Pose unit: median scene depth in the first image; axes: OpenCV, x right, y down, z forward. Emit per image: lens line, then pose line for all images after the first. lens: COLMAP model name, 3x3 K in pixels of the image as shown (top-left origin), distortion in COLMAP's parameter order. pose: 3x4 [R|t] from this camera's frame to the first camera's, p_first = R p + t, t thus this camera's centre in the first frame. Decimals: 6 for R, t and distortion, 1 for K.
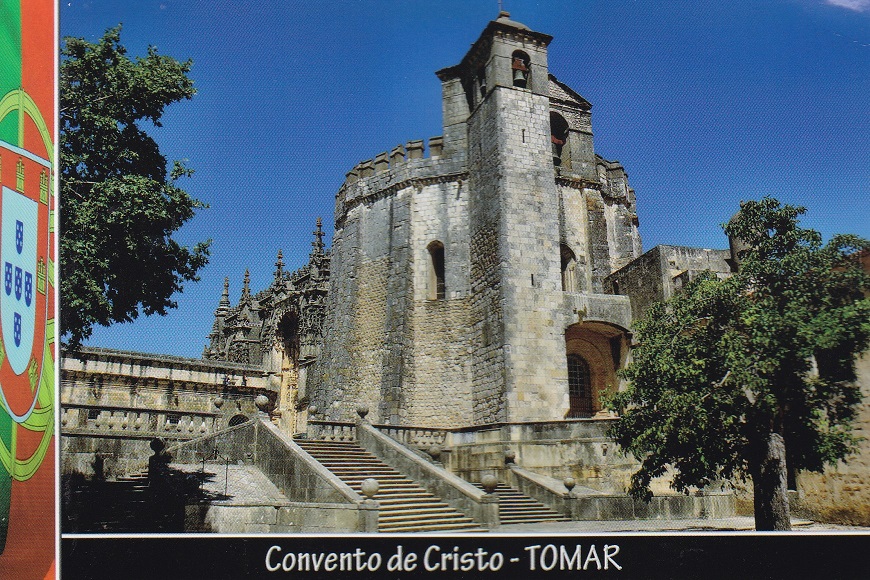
lens RADIAL K [[729.9, 0, 435.0], [0, 729.9, 290.0], [0, 0, 1]] dist [-0.047499, -0.000448]
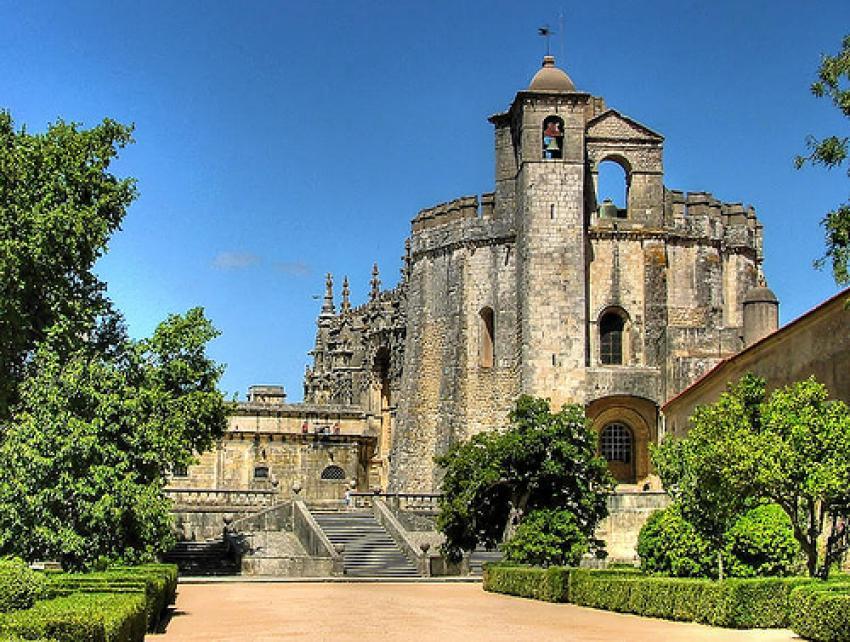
lens RADIAL K [[2107.6, 0, 425.0], [0, 2107.6, 321.0], [0, 0, 1]] dist [0.214965, 0.214299]
pose [[0.950648, -0.018337, -0.309729, 0.799428], [0.068669, 0.985931, 0.152396, -0.484732], [0.302577, -0.166144, 0.938533, -1.704915]]
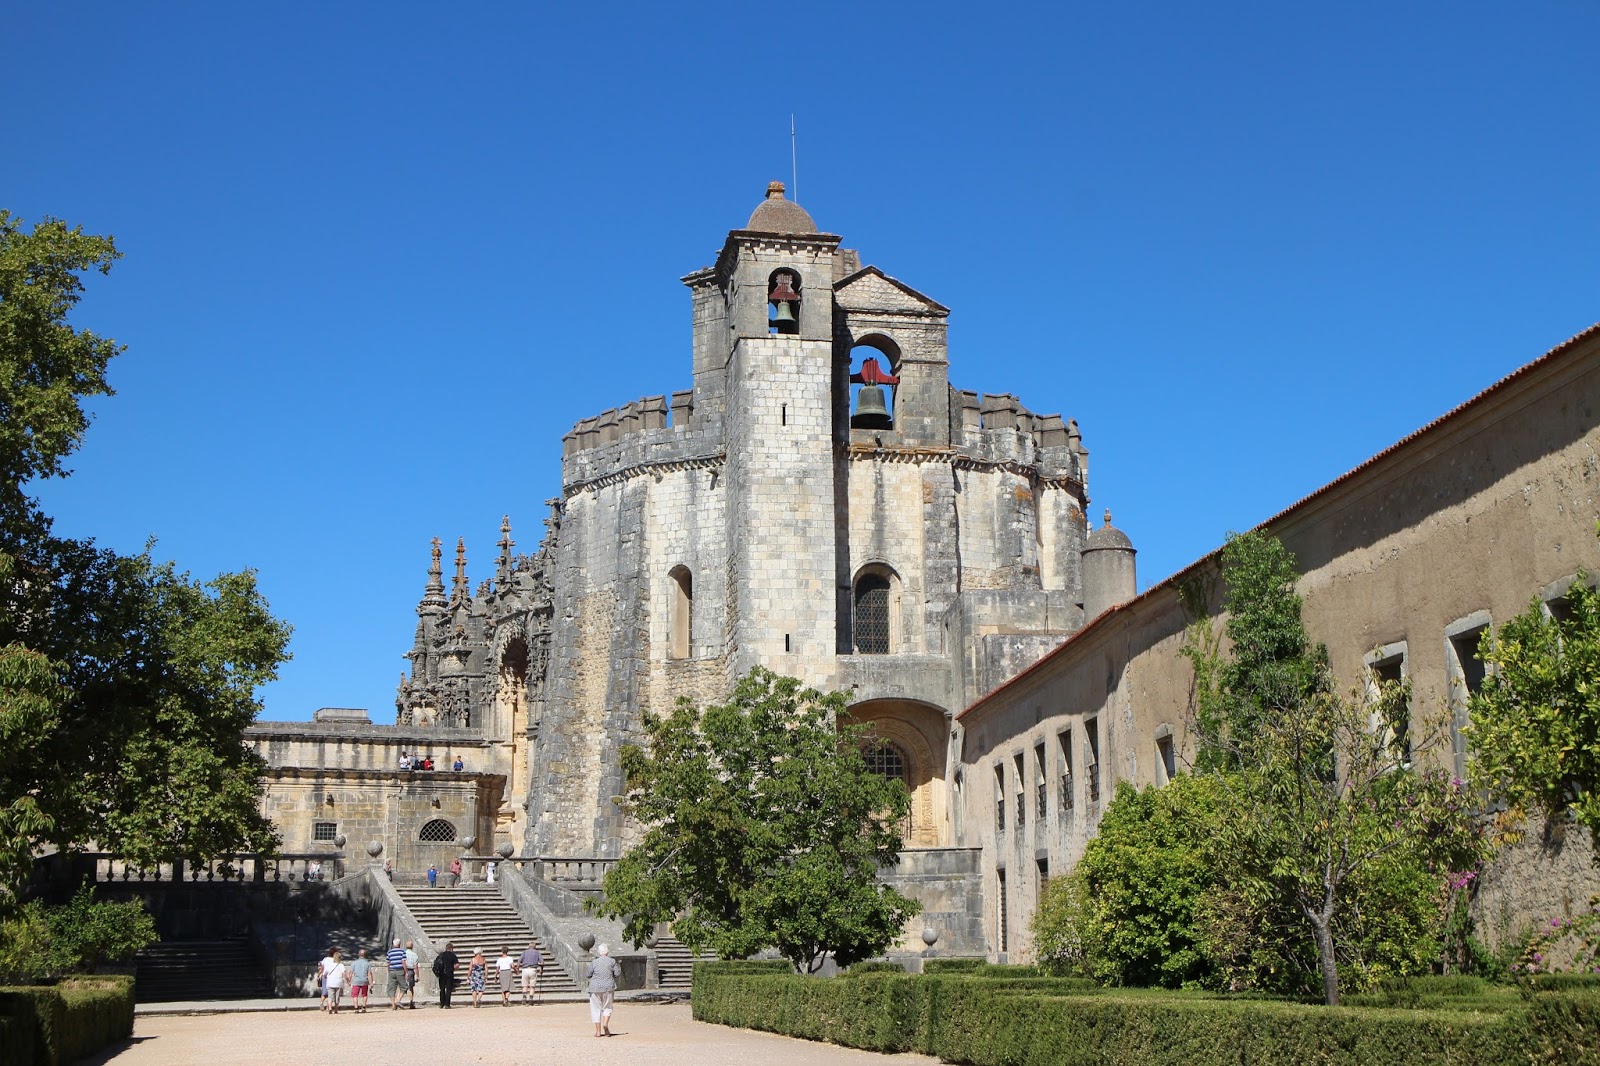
lens RADIAL K [[2514.2, 0, 826.9], [0, 2514.2, 535.8], [0, 0, 1]] dist [0.269993, -1.729263]
pose [[0.977468, -0.030281, -0.208898, 0.583307], [0.053813, 0.992704, 0.107902, -0.320730], [0.204107, -0.116712, 0.971966, -1.114173]]
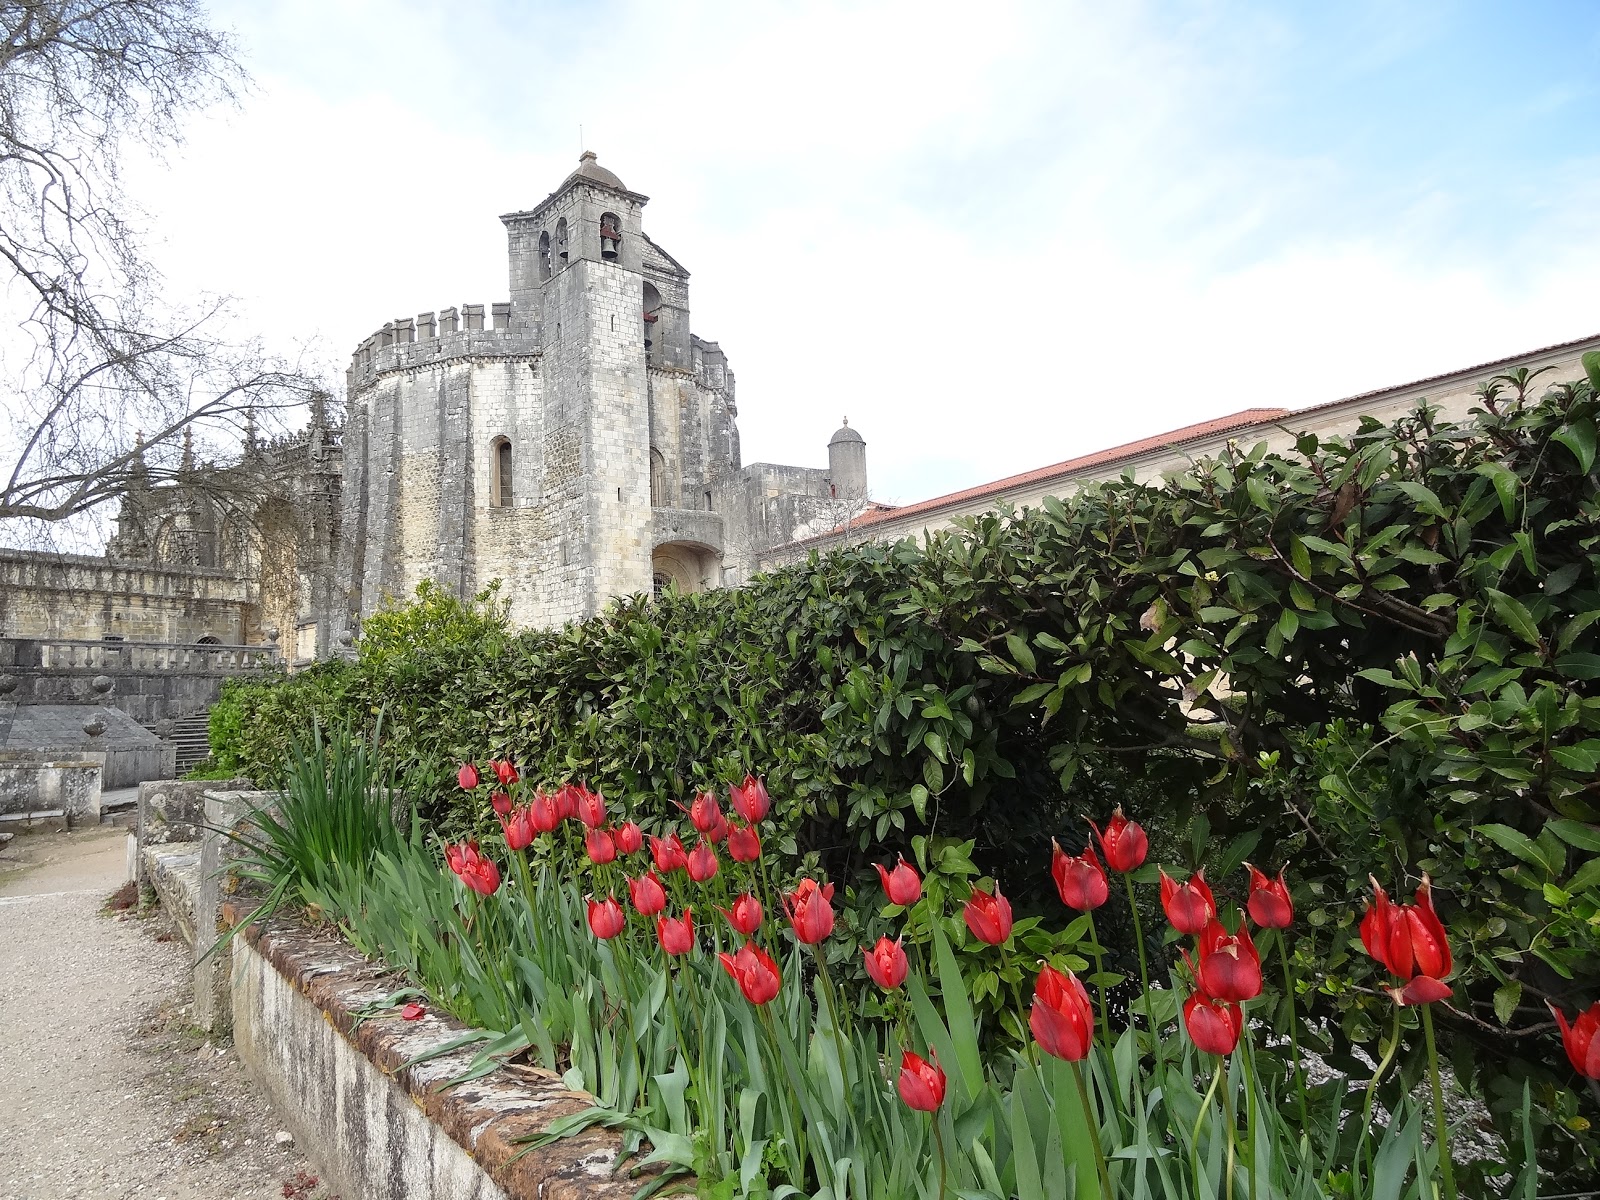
lens RADIAL K [[1194.4, 0, 800.0], [0, 1194.4, 600.0], [0, 0, 1]] dist [0.053016, 0.002069]
pose [[0.945895, 0.006612, 0.324407, -0.118476], [-0.058038, 0.987117, 0.149105, -0.104281], [-0.319241, -0.159866, 0.934092, -0.422038]]
